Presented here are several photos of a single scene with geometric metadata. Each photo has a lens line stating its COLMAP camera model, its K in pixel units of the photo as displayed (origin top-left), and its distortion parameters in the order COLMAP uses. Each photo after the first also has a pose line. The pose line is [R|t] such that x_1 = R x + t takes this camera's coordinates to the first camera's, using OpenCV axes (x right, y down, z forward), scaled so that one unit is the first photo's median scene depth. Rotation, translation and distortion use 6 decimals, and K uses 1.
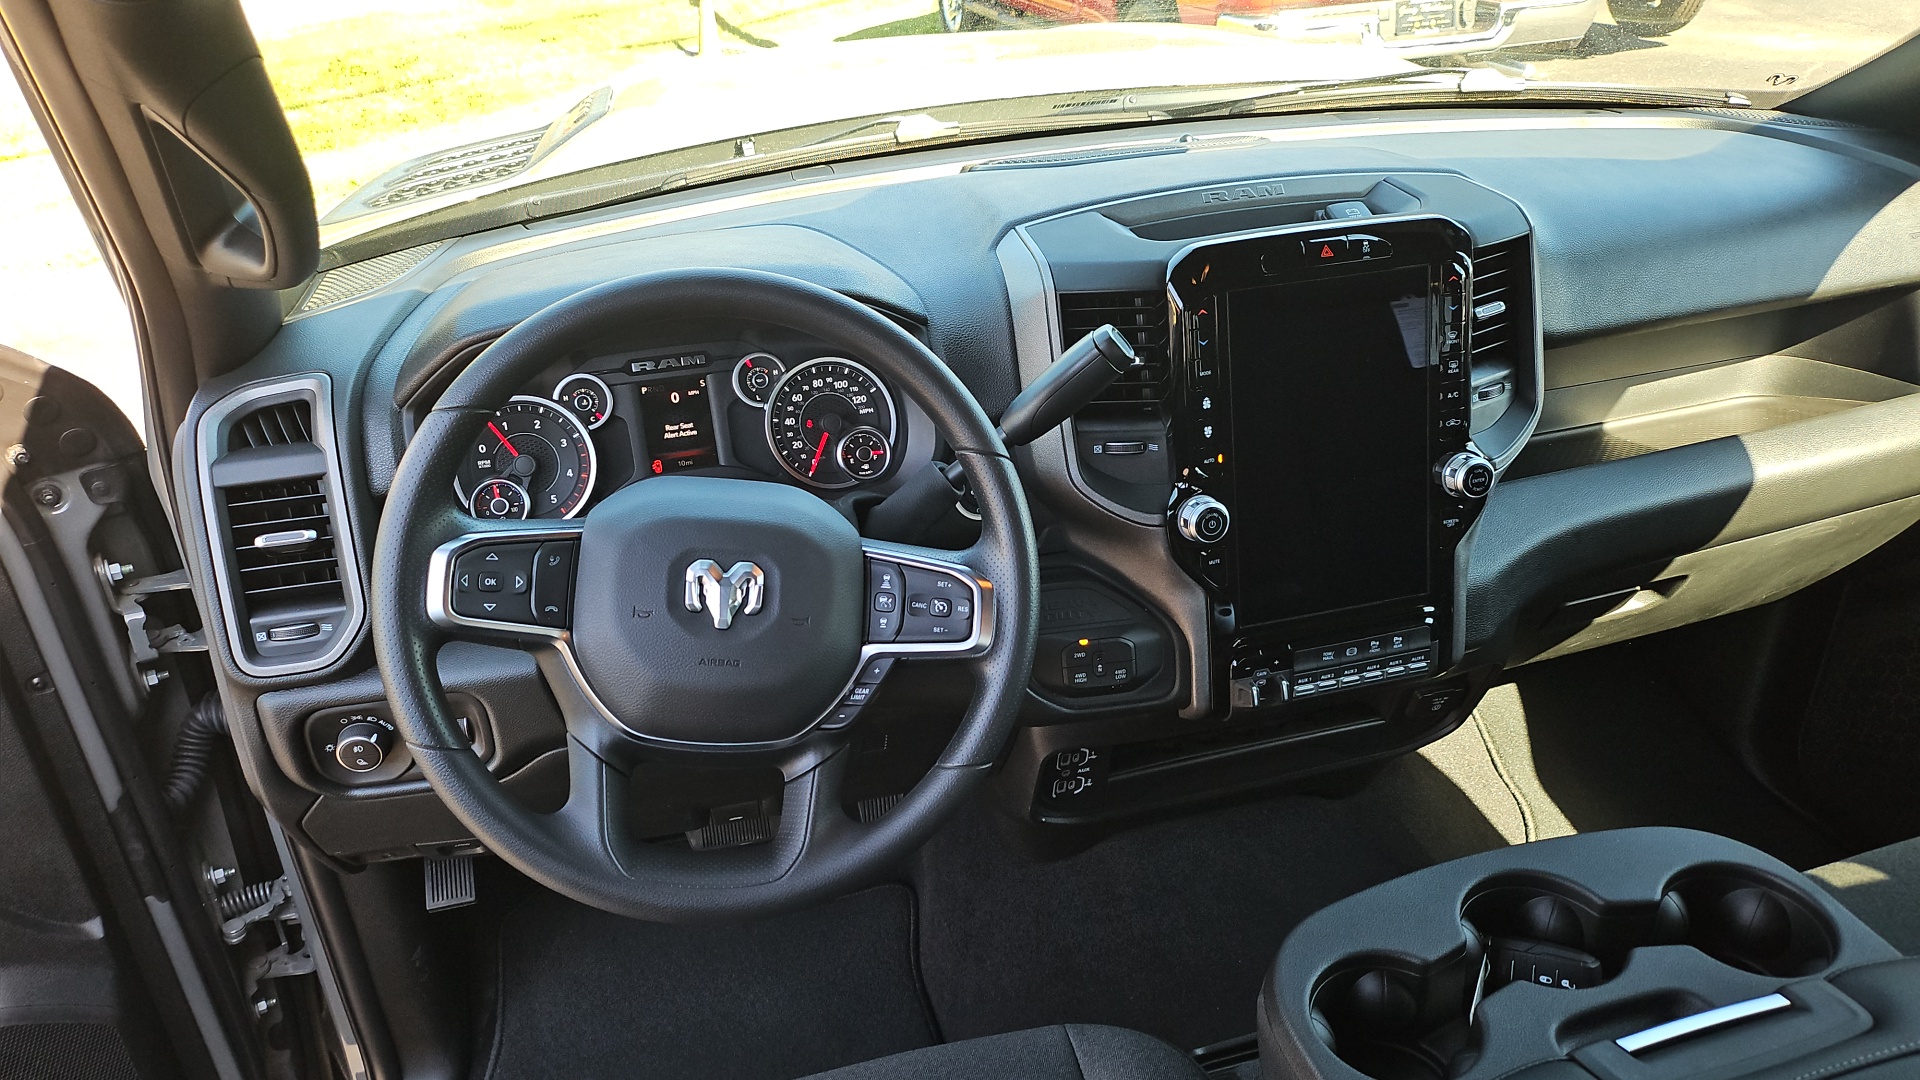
lens RADIAL K [[1070.8, 0, 960.0], [0, 1070.8, 540.0], [0, 0, 1]] dist [0.028631, -0.000080]
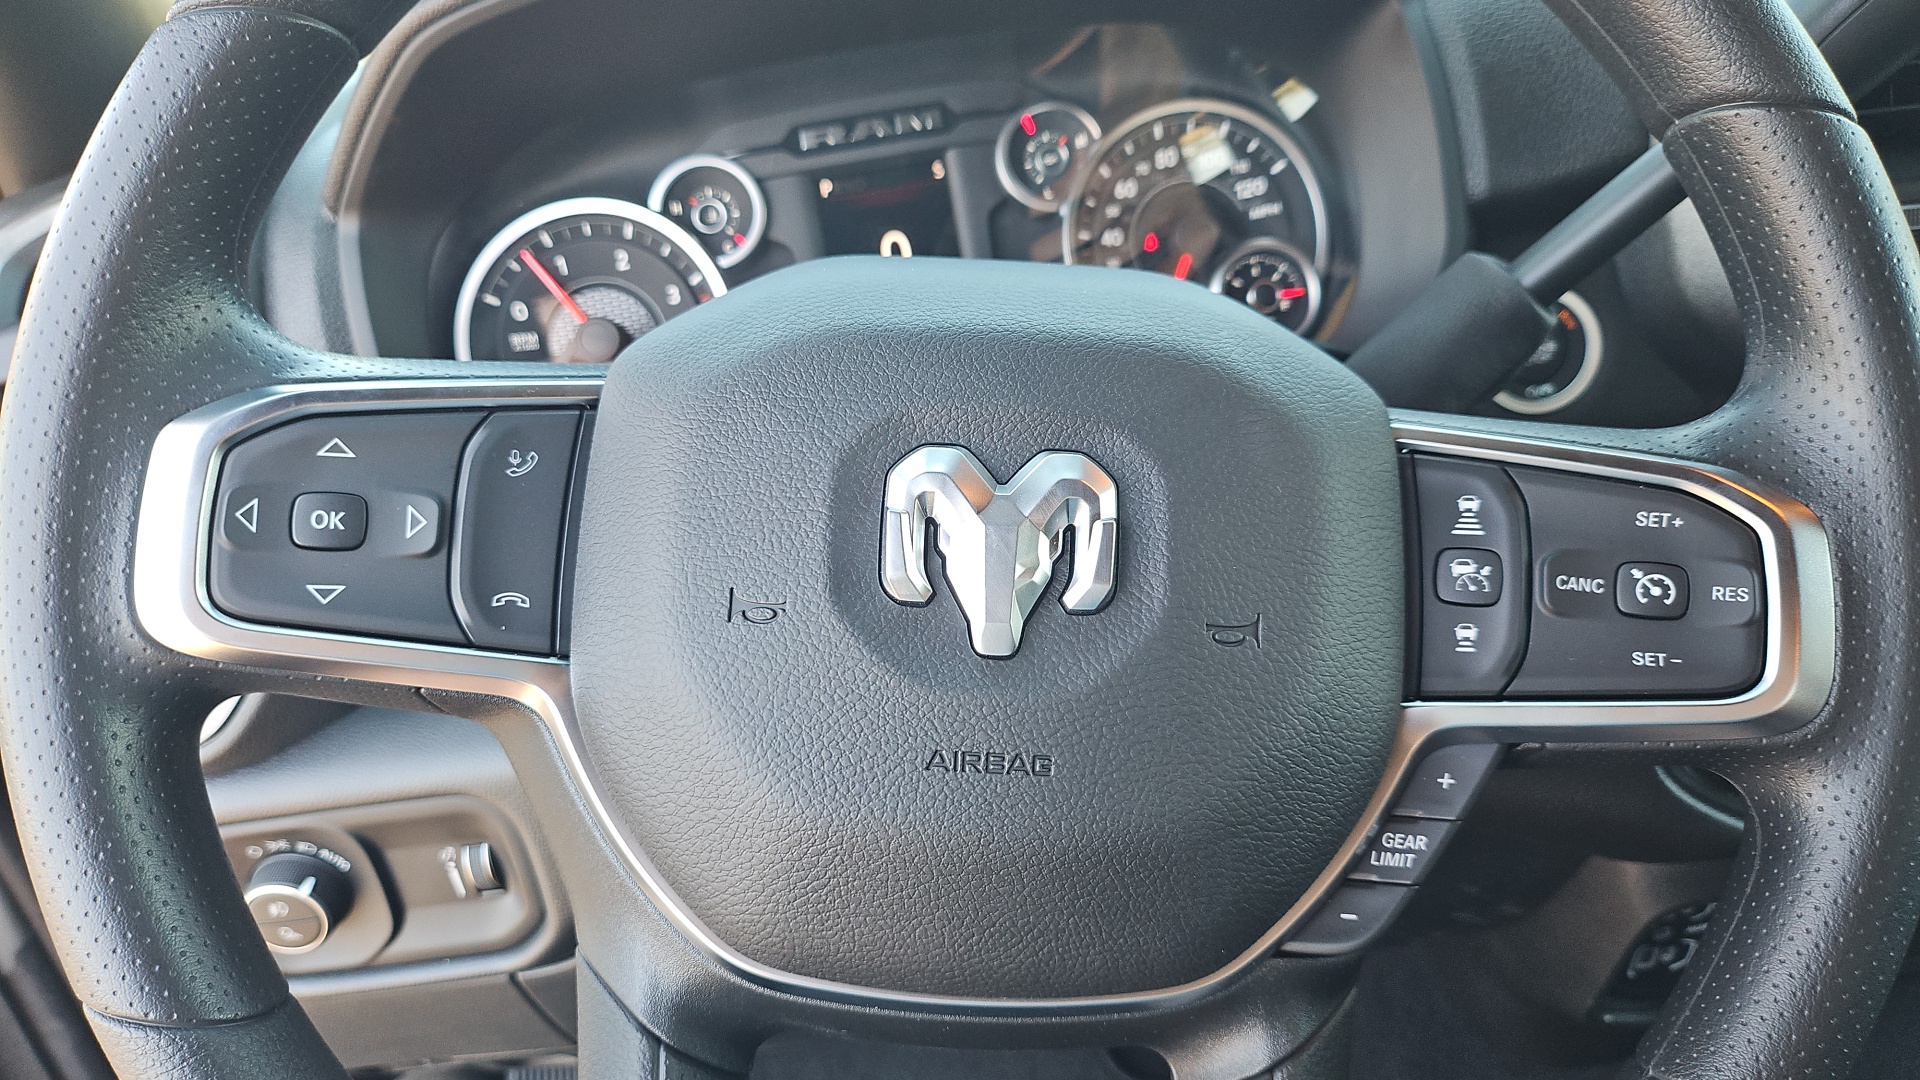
lens RADIAL K [[1362.7, 0, 960.0], [0, 1362.7, 540.0], [0, 0, 1]] dist [0.048375, 0.001028]
pose [[0.972951, -0.026120, -0.229531, -0.119420], [0.024000, 0.999640, -0.012025, 0.045509], [0.229762, 0.006191, 0.973227, 0.520404]]
